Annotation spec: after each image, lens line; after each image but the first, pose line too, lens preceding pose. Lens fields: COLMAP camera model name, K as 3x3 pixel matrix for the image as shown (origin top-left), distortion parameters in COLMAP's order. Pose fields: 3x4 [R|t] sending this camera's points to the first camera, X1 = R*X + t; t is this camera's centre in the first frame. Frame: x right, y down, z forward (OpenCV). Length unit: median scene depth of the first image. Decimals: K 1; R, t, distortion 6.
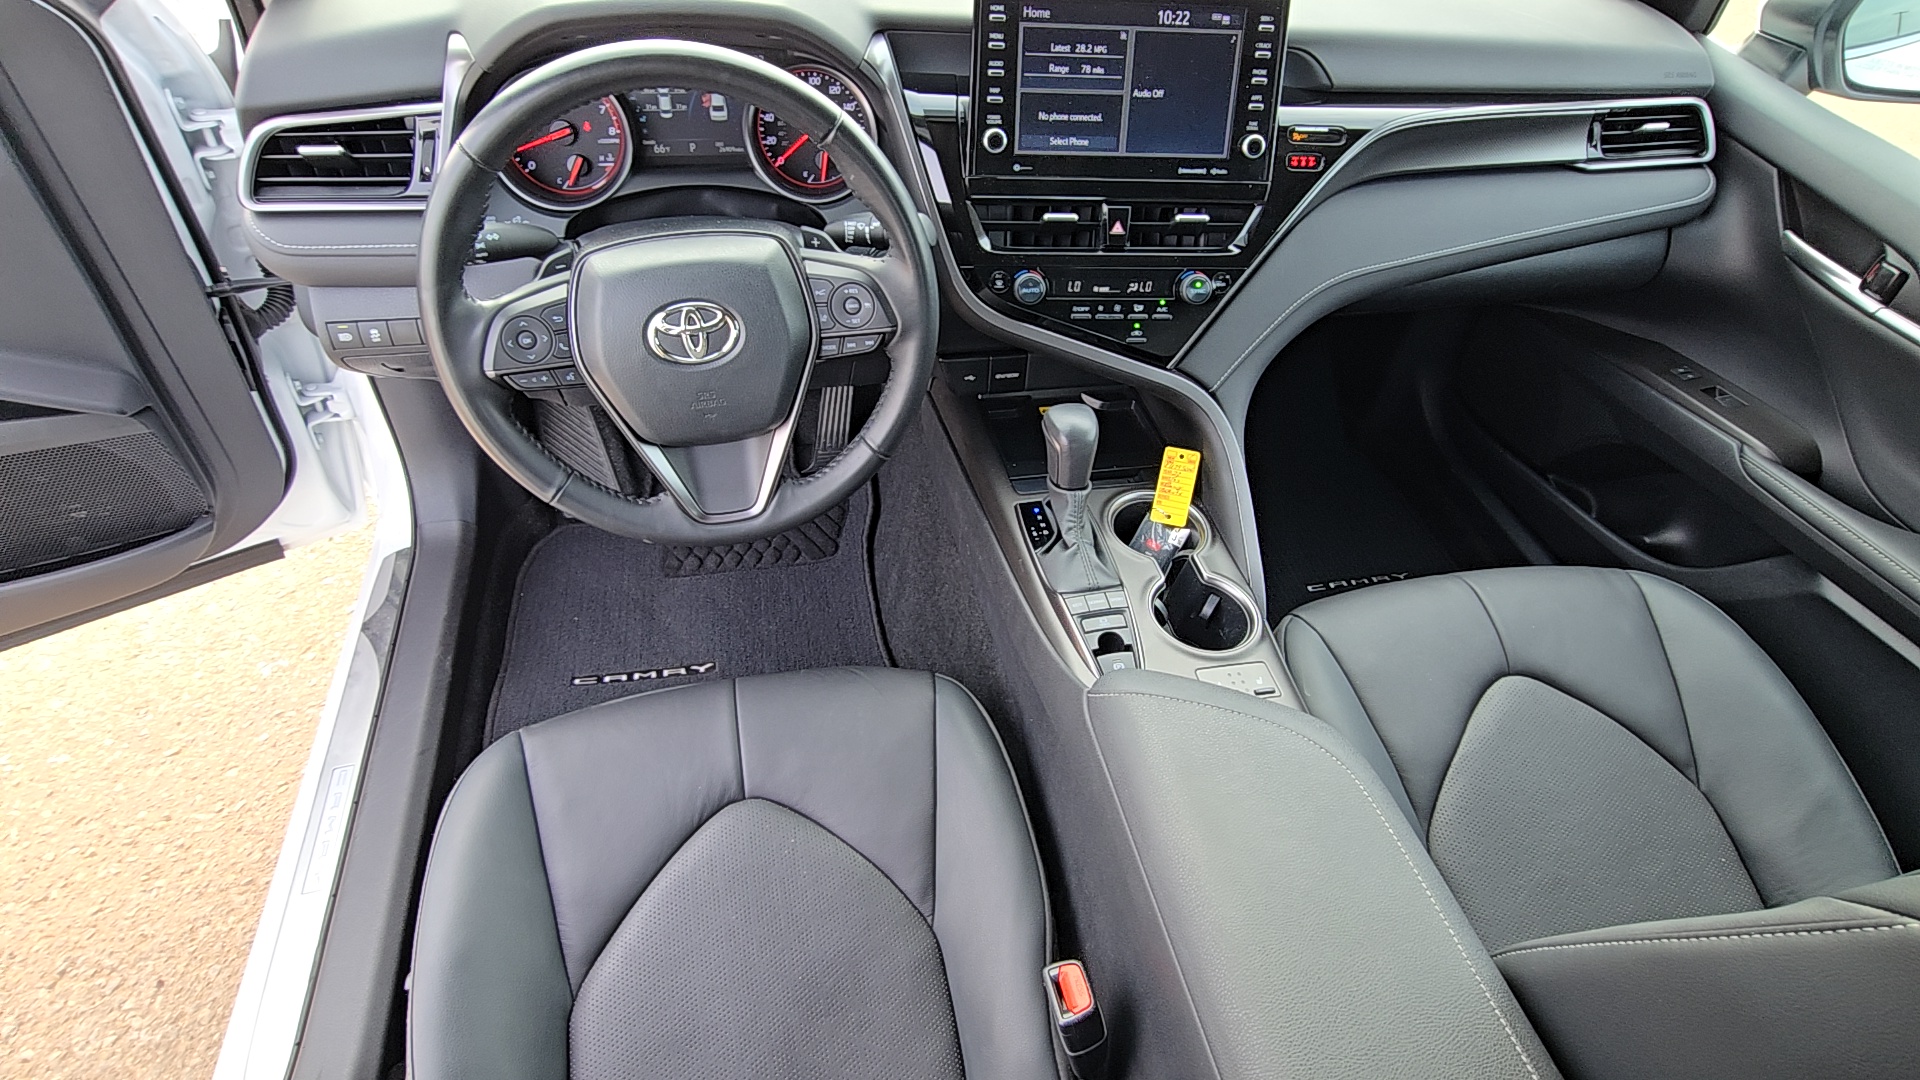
lens RADIAL K [[972.9, 0, 971.3], [0, 972.9, 539.7], [0, 0, 1]] dist [-0.004243, 0.003032]
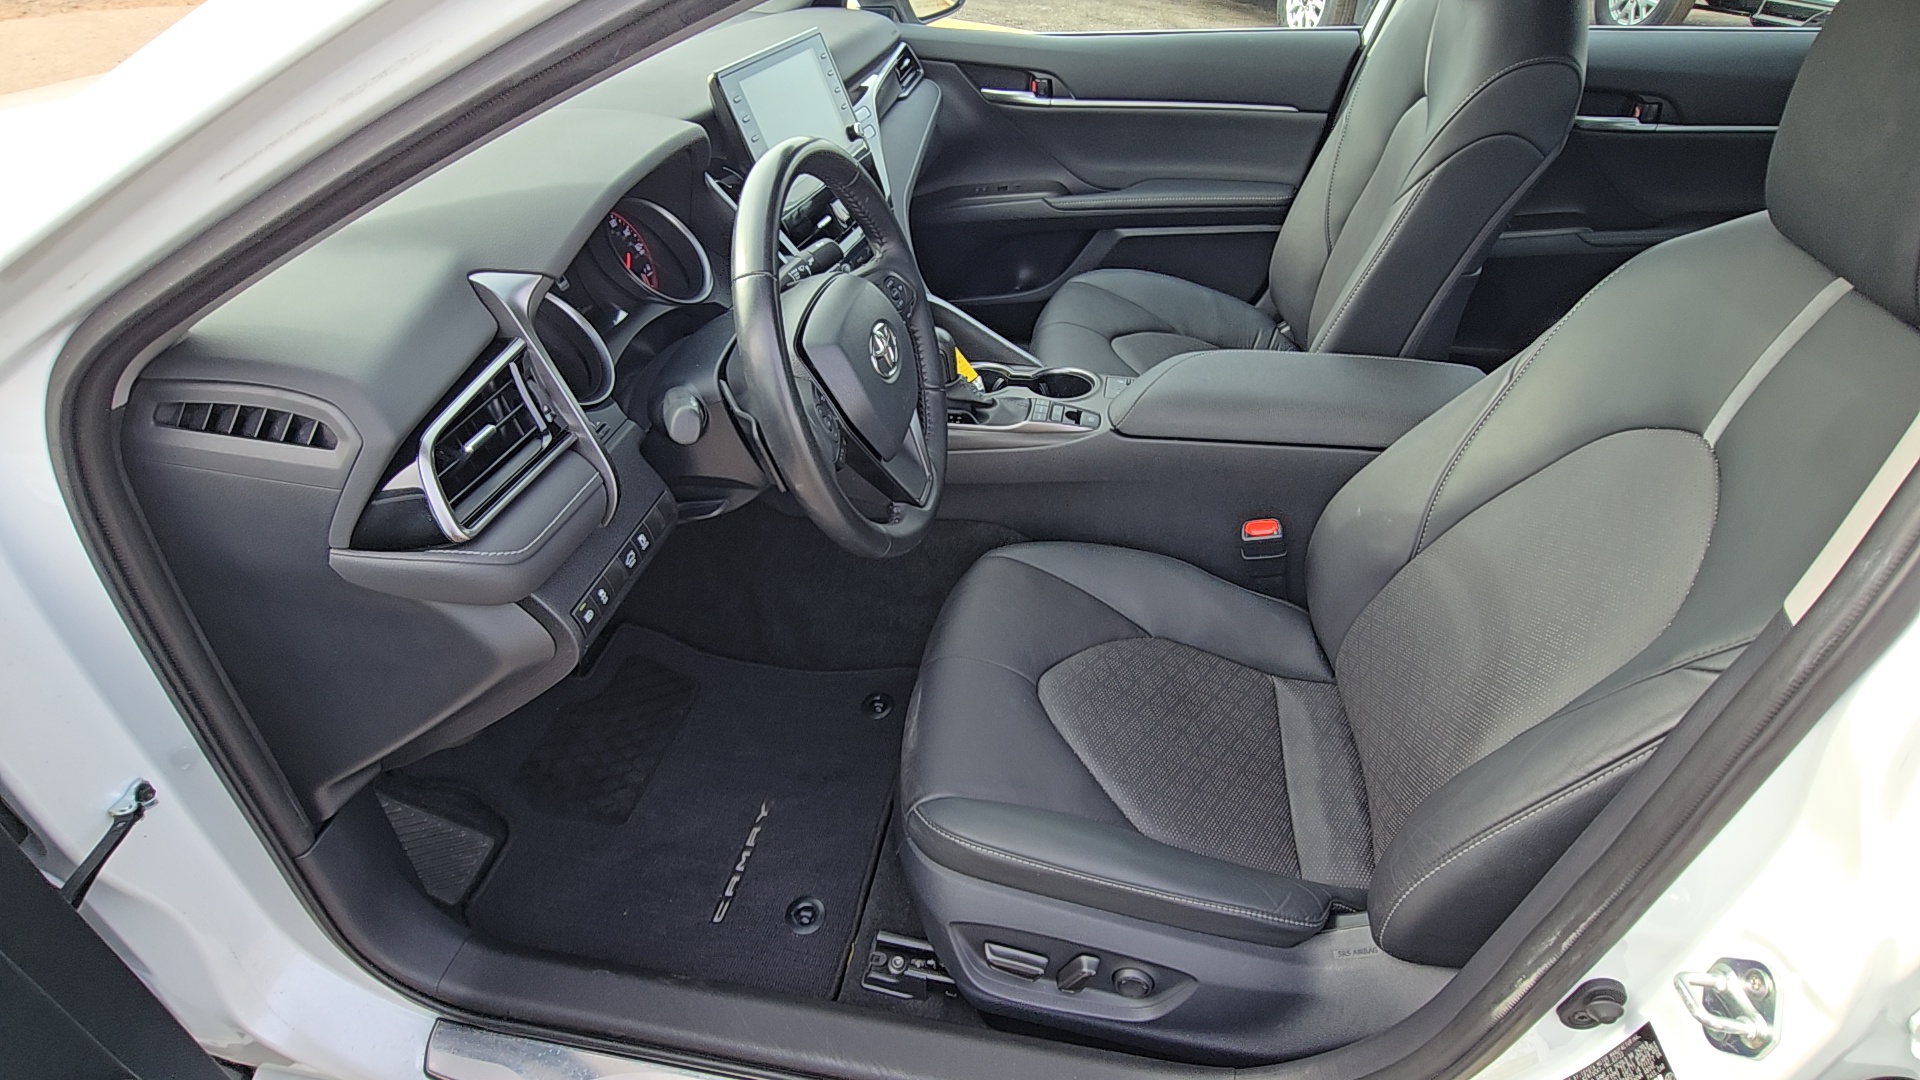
lens RADIAL K [[972.9, 0, 963.1], [0, 972.9, 558.8], [0, 0, 1]] dist [-0.004243, 0.003032]
pose [[0.369098, -0.618586, 0.693627, -0.925639], [0.675038, 0.691421, 0.257412, -0.204701], [-0.638819, 0.373214, 0.672771, 0.147976]]
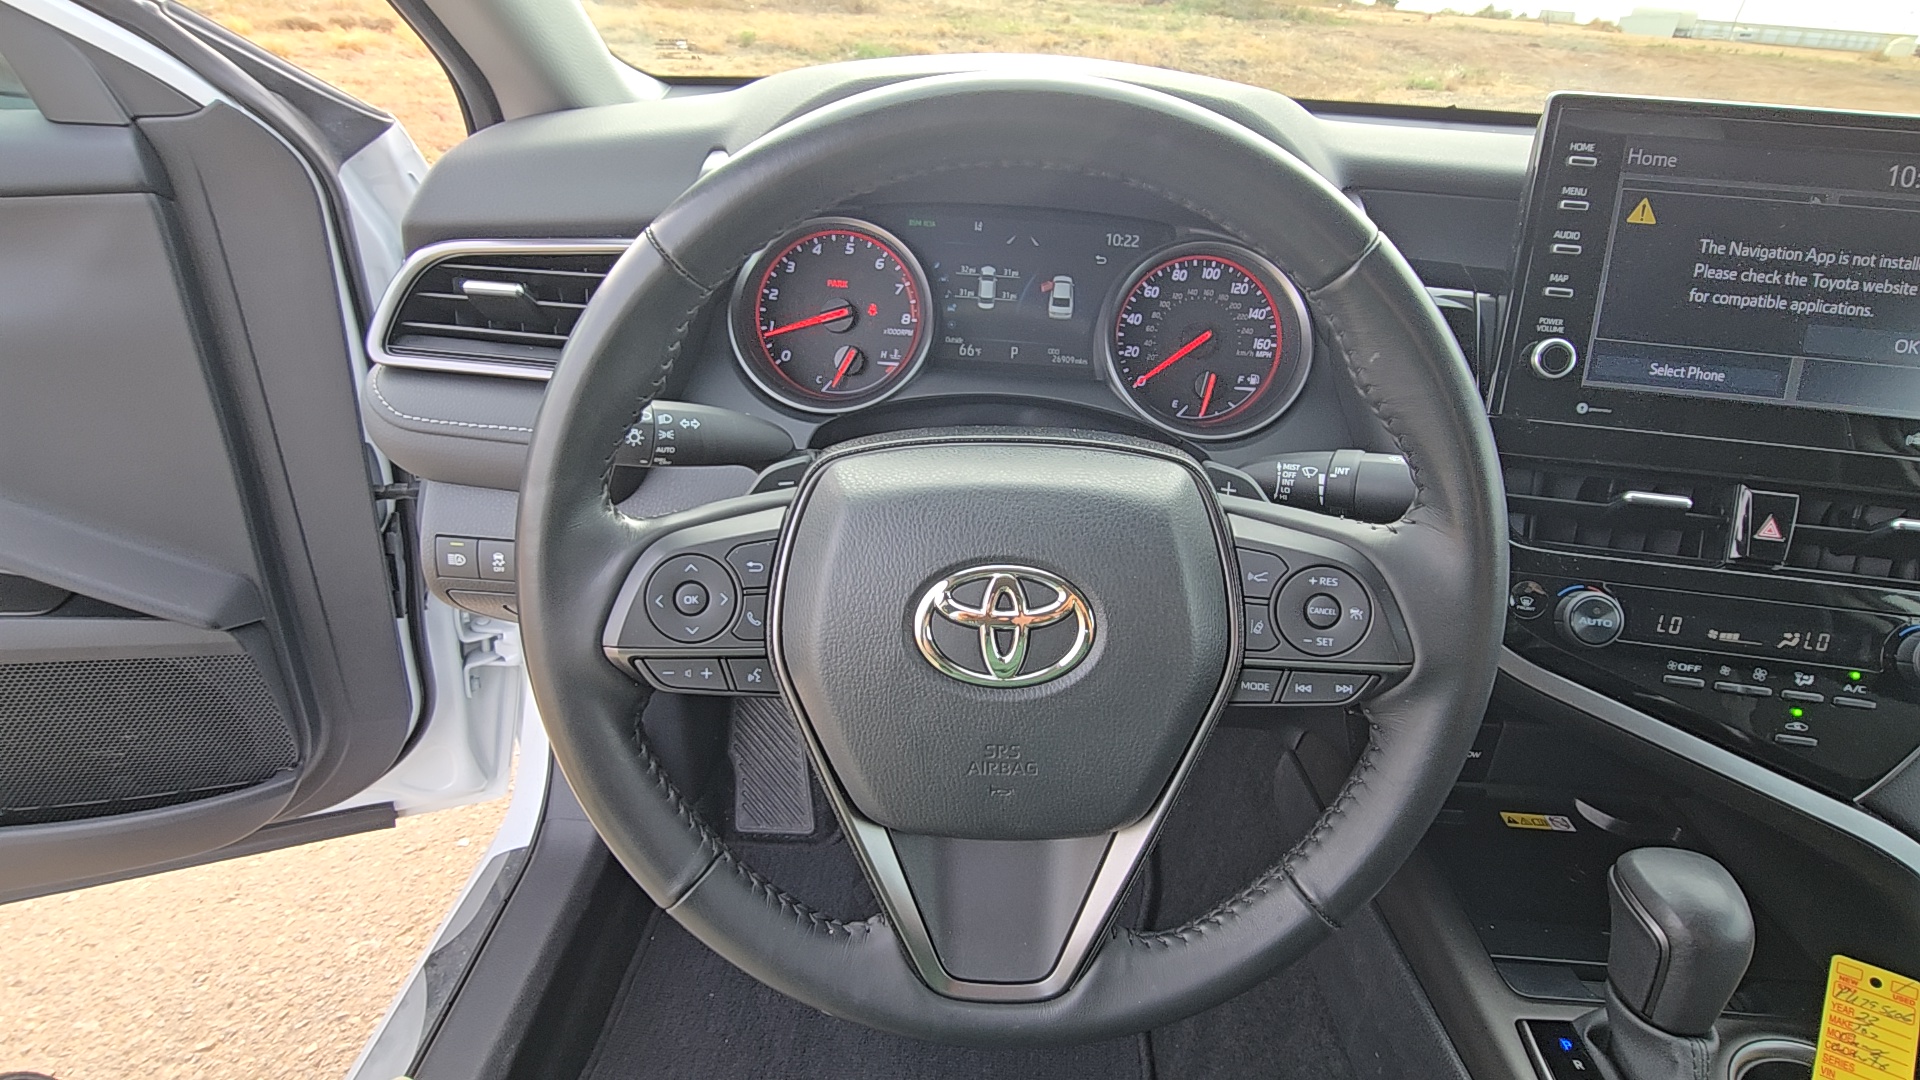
lens RADIAL K [[972.9, 0, 976.2], [0, 972.9, 543.6], [0, 0, 1]] dist [-0.004243, 0.003032]
pose [[0.970060, 0.108053, -0.217506, -0.142977], [-0.167168, 0.946730, -0.275239, -0.083212], [0.176179, 0.303358, 0.936448, 0.381896]]
